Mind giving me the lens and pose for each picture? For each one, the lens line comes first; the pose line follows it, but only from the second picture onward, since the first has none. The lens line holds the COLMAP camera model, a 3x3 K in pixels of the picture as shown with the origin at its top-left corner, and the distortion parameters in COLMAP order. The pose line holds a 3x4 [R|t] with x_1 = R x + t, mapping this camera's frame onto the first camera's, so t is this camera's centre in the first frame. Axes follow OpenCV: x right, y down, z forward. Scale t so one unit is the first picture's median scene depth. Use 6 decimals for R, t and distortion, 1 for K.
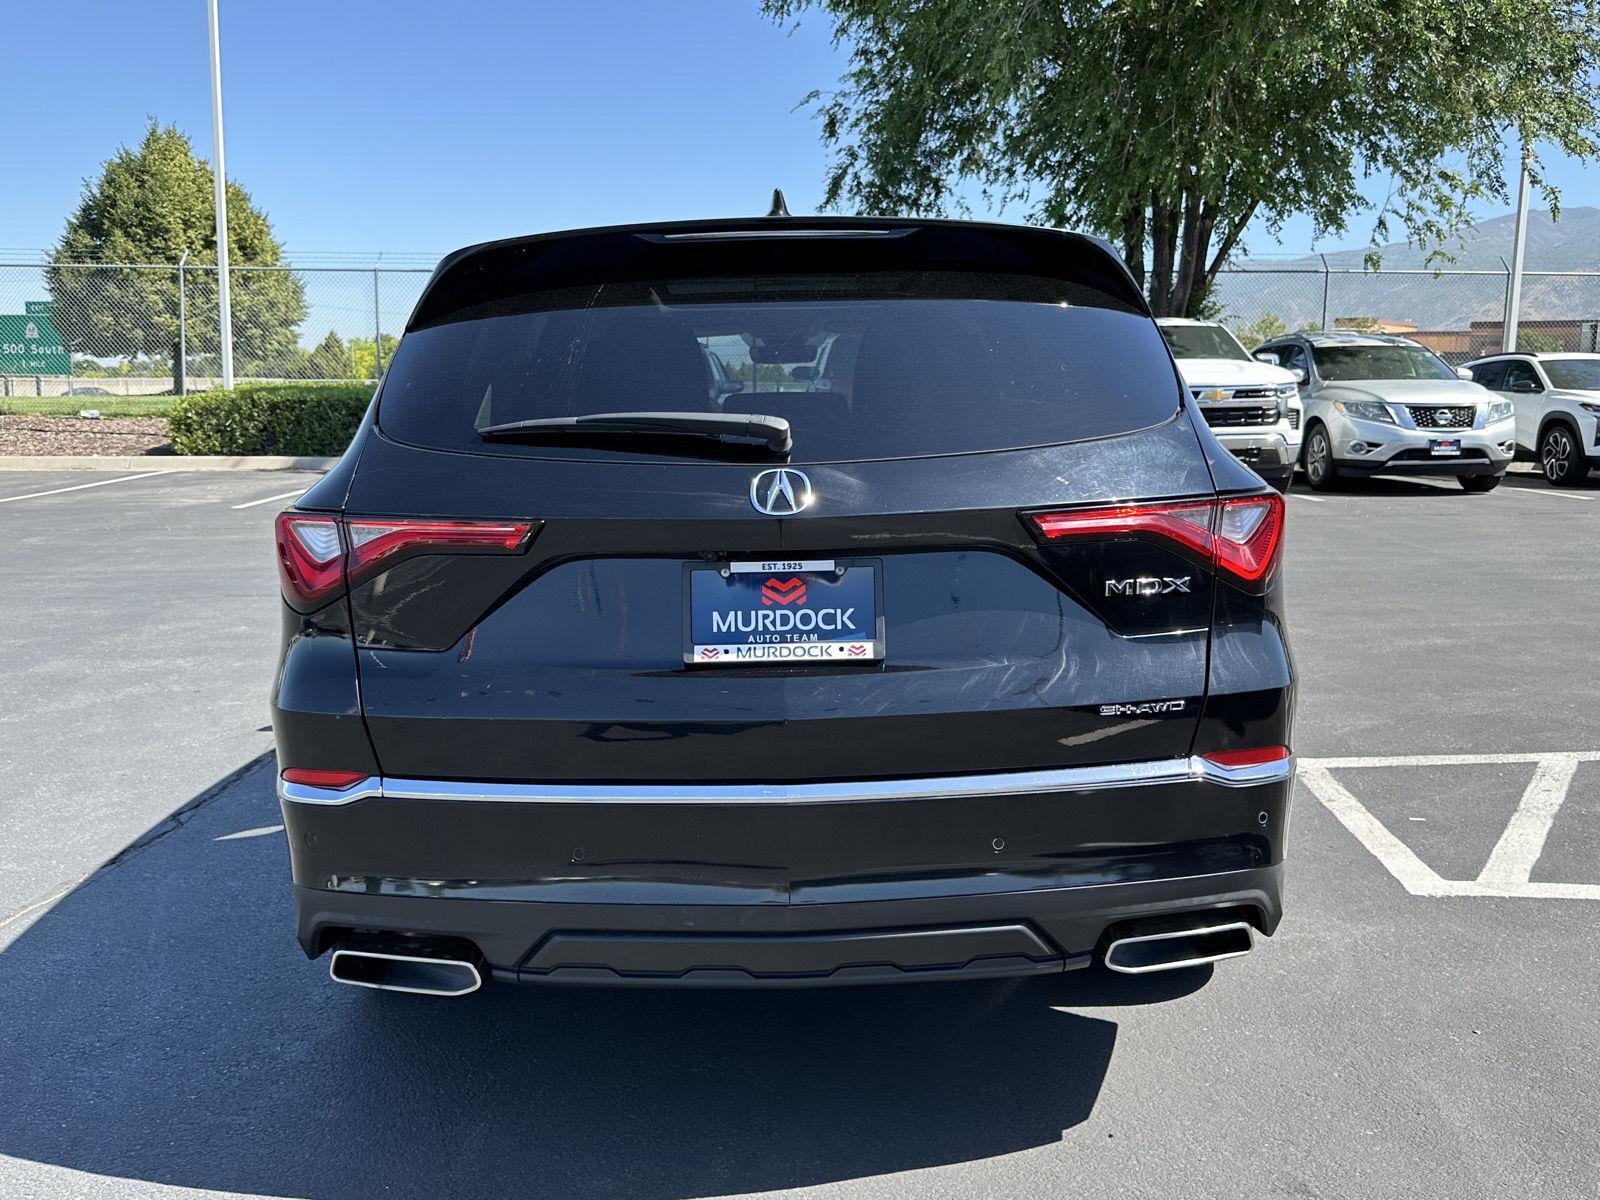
lens RADIAL K [[1363.2, 0, 799.6], [0, 1363.2, 577.4], [0, 0, 1]] dist [0.147658, -0.278184]
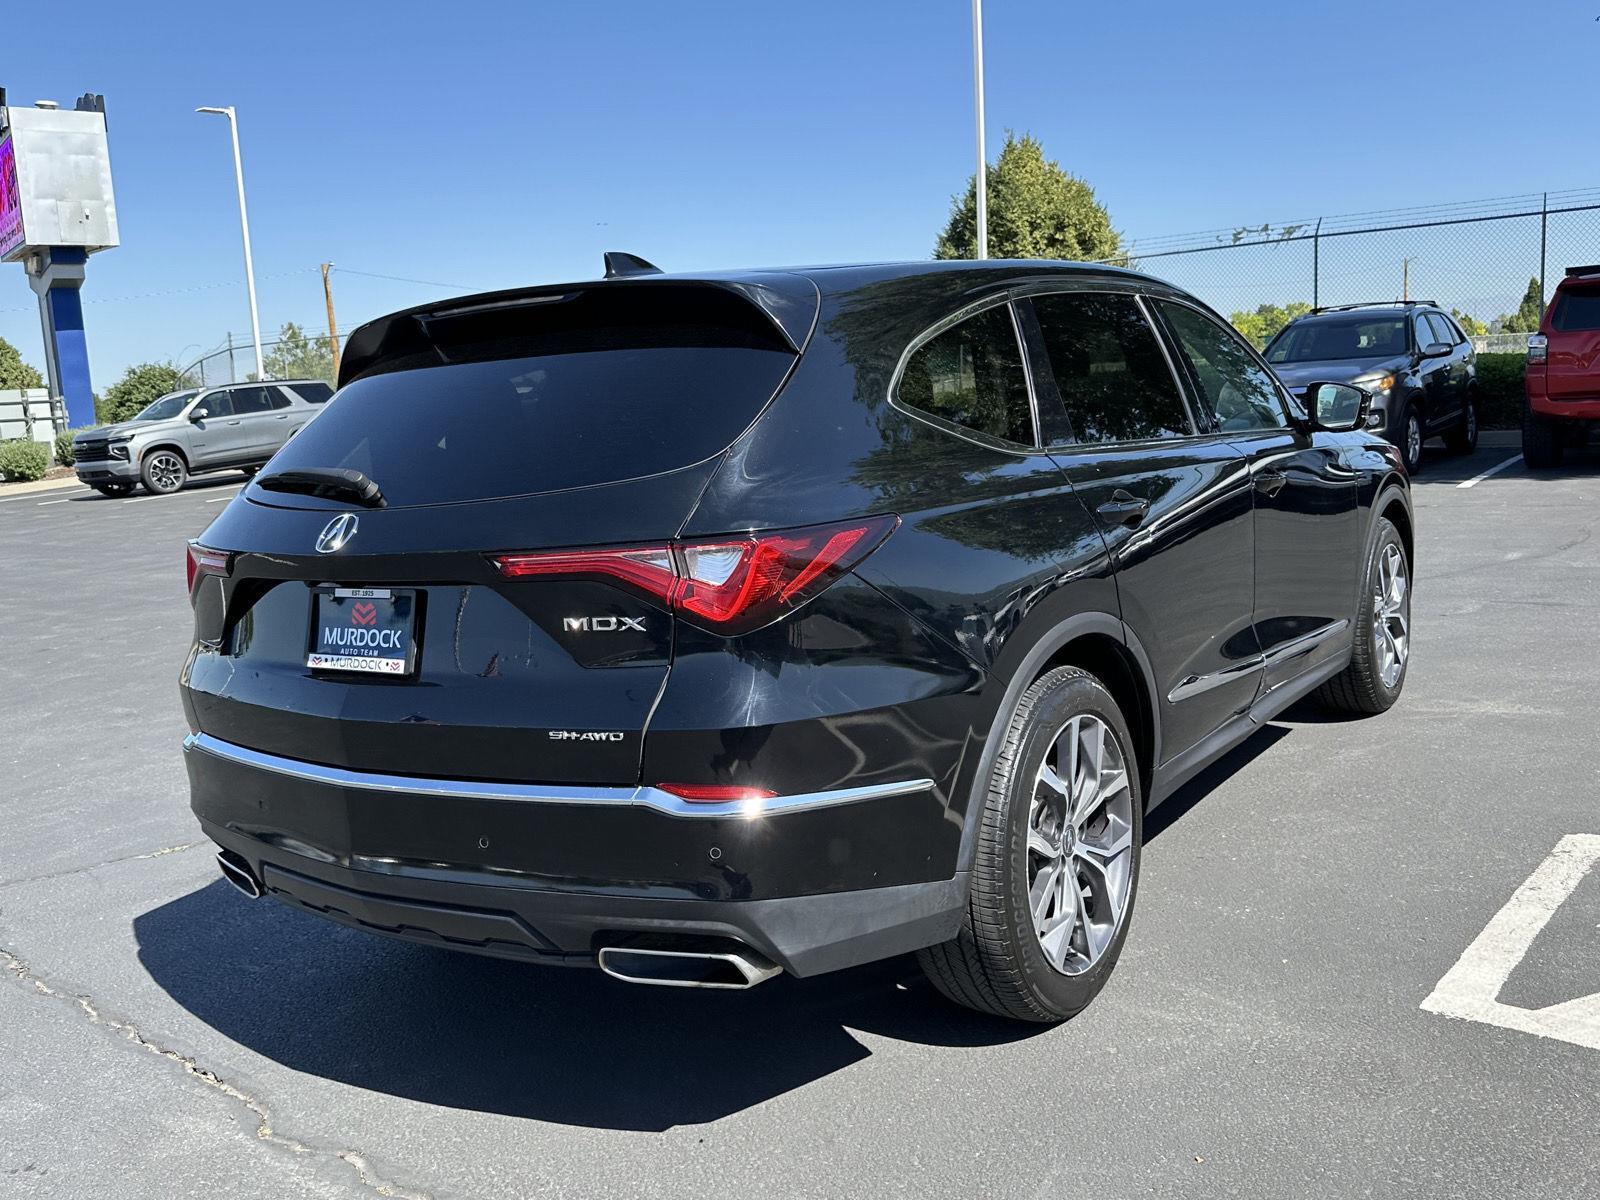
lens RADIAL K [[1363.2, 0, 799.6], [0, 1363.2, 577.4], [0, 0, 1]] dist [0.147658, -0.278184]
pose [[0.816448, 0.031066, -0.576583, 0.987297], [-0.020153, 0.999476, 0.025314, -0.059532], [0.577067, -0.009048, 0.816647, 0.210883]]
